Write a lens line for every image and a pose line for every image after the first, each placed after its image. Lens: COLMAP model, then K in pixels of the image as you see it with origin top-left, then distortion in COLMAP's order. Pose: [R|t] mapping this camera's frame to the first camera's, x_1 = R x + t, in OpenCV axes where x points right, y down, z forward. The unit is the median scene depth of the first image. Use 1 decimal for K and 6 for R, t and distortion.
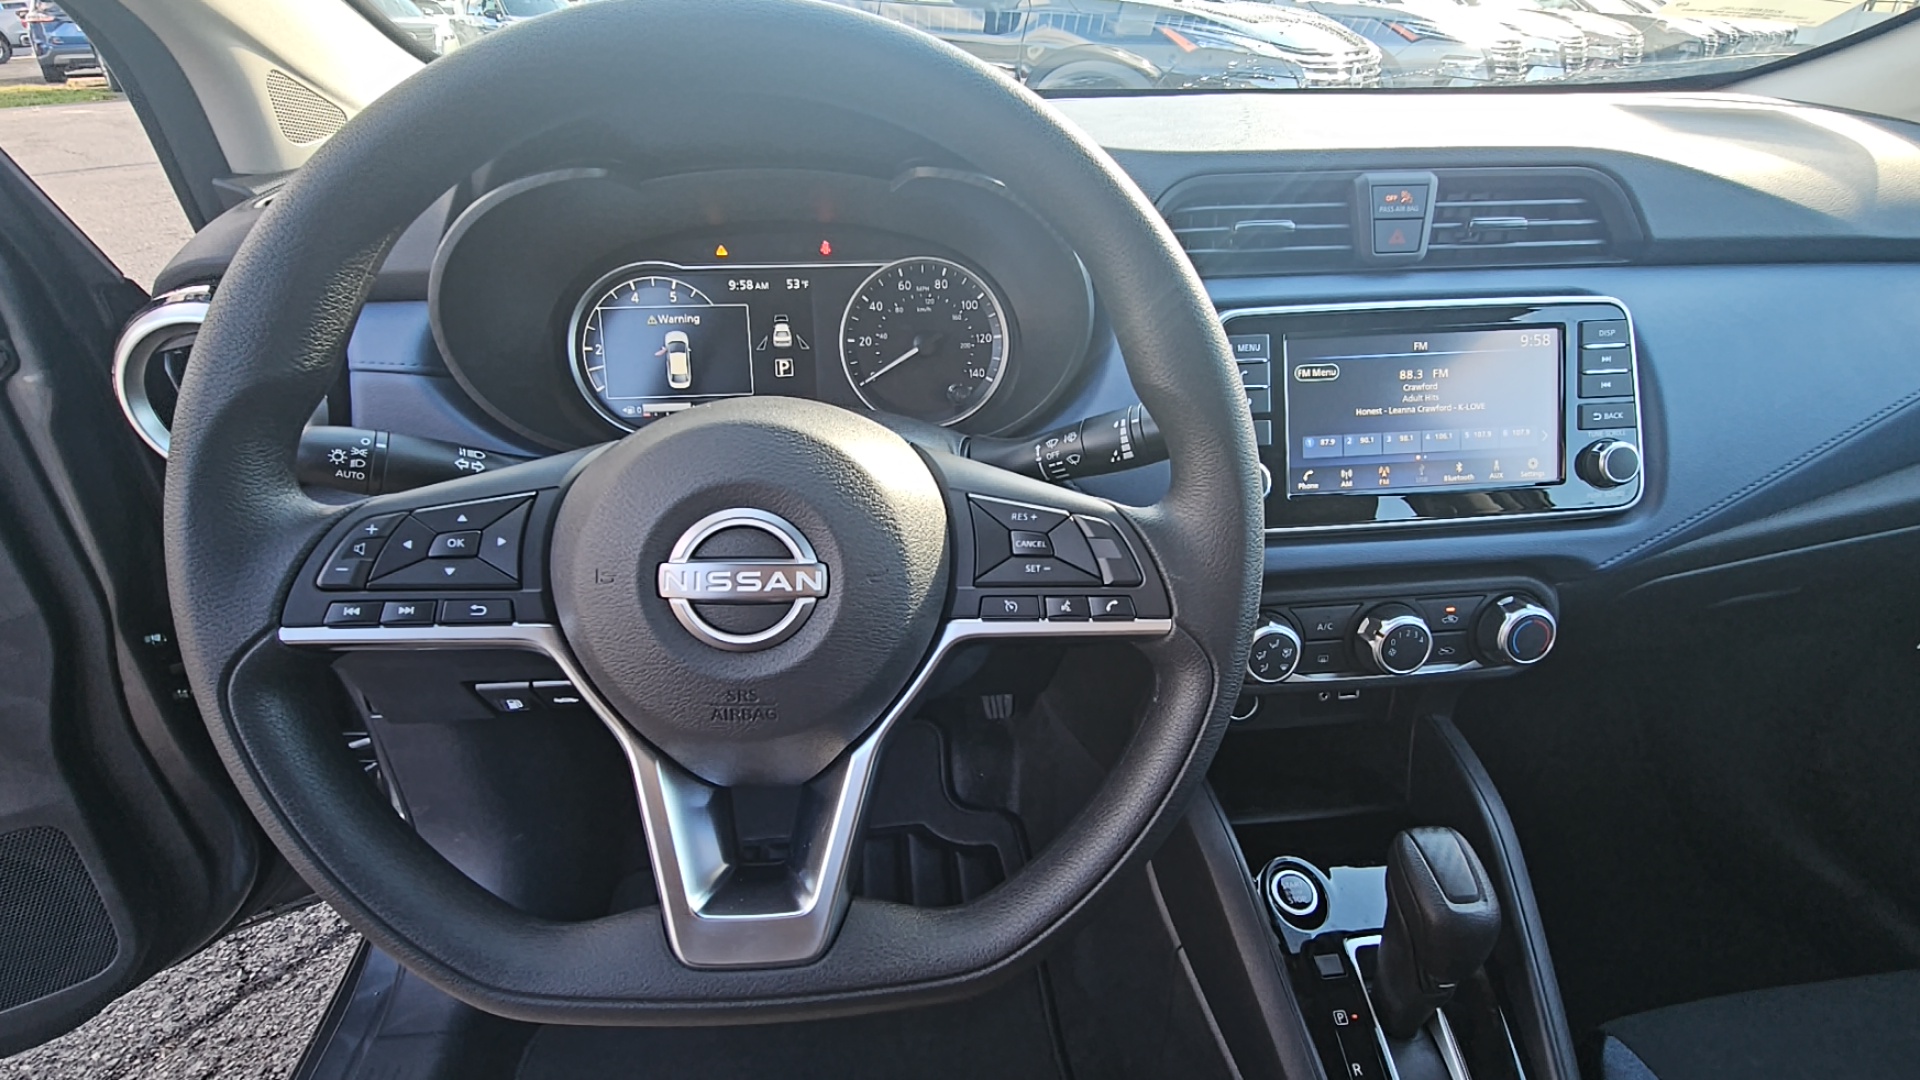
lens RADIAL K [[864.8, 0, 962.3], [0, 864.8, 540.8], [0, 0, 1]] dist [0.011522, -0.008723]
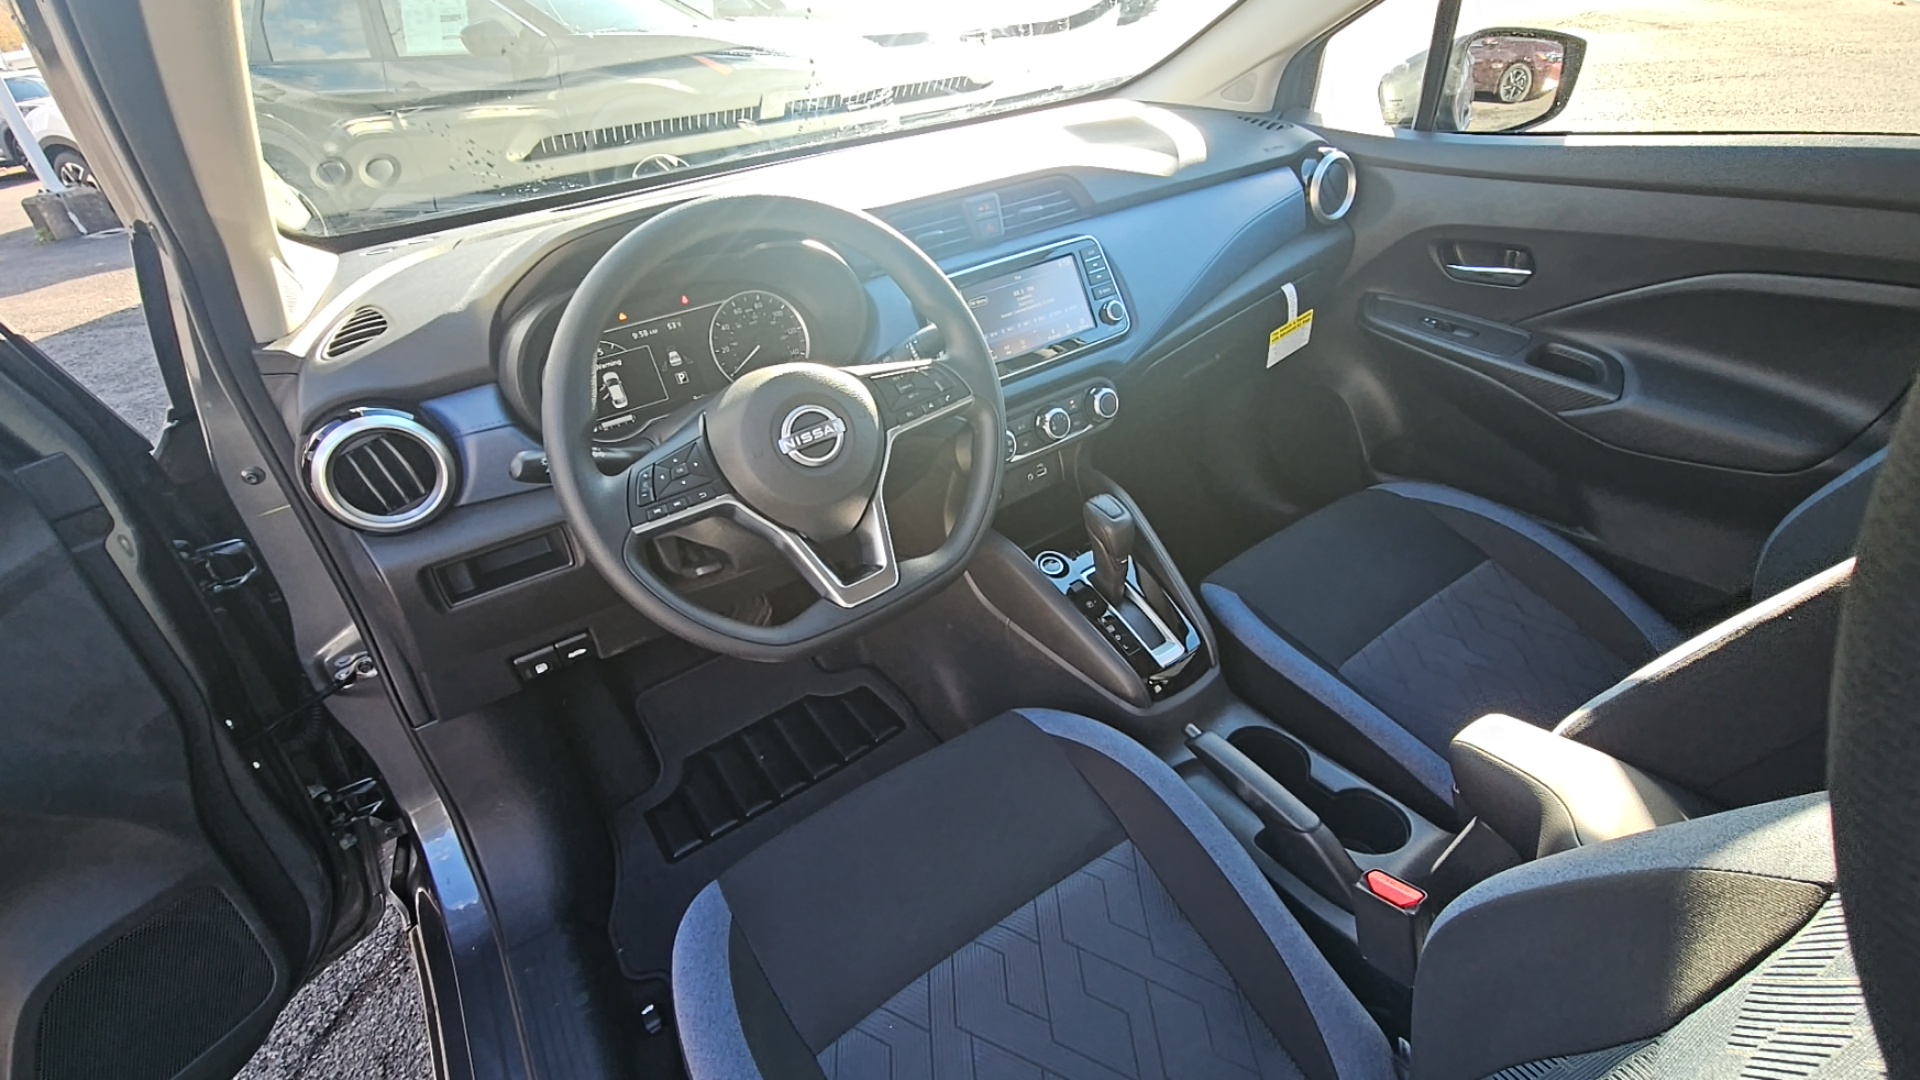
lens RADIAL K [[864.8, 0, 959.2], [0, 864.8, 546.6], [0, 0, 1]] dist [0.011522, -0.008723]
pose [[0.871303, -0.329894, 0.363320, -0.517188], [0.327607, 0.942226, 0.069881, 0.175371], [-0.365383, 0.058138, 0.929040, -0.768225]]
